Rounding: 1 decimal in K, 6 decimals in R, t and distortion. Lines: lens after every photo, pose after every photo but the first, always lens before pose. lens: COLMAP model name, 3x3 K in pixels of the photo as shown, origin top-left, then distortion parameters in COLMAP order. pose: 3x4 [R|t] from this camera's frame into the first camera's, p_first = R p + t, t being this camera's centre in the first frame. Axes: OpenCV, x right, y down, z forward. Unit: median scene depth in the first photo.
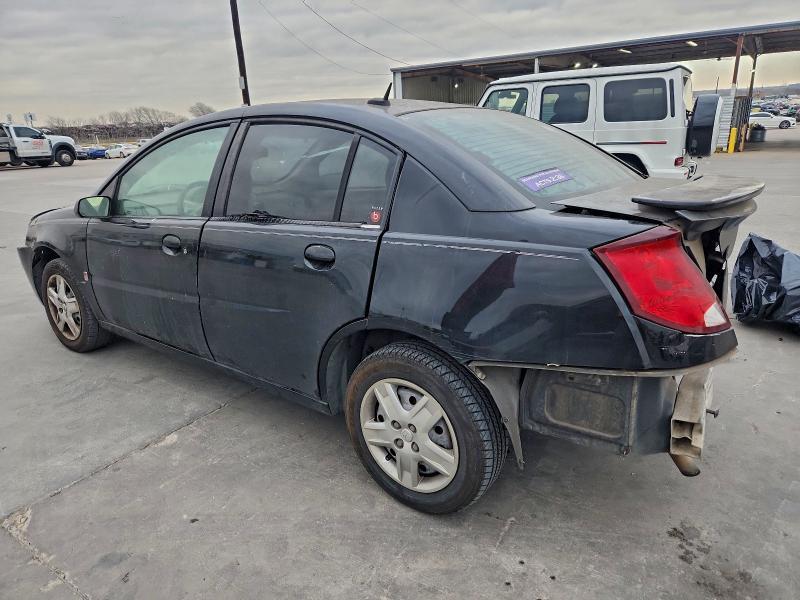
lens RADIAL K [[575.0, 0, 398.3], [0, 575.0, 299.7], [0, 0, 1]] dist [0.034180, -0.006973]
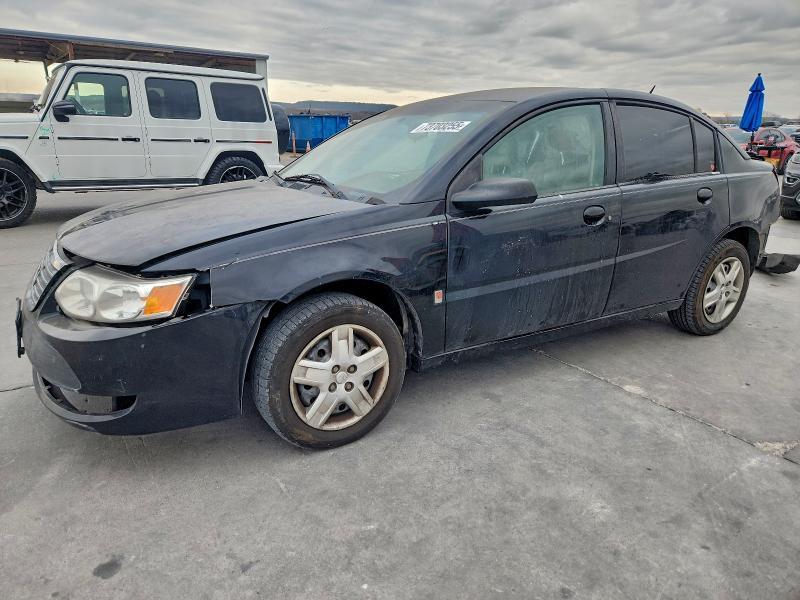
lens RADIAL K [[575.0, 0, 398.6], [0, 575.0, 299.9], [0, 0, 1]] dist [0.034180, -0.006973]
pose [[0.309875, -0.227071, 0.923264, -1.581709], [0.244711, 0.957395, 0.153333, -0.205377], [-0.918746, 0.178419, 0.352239, 1.044963]]
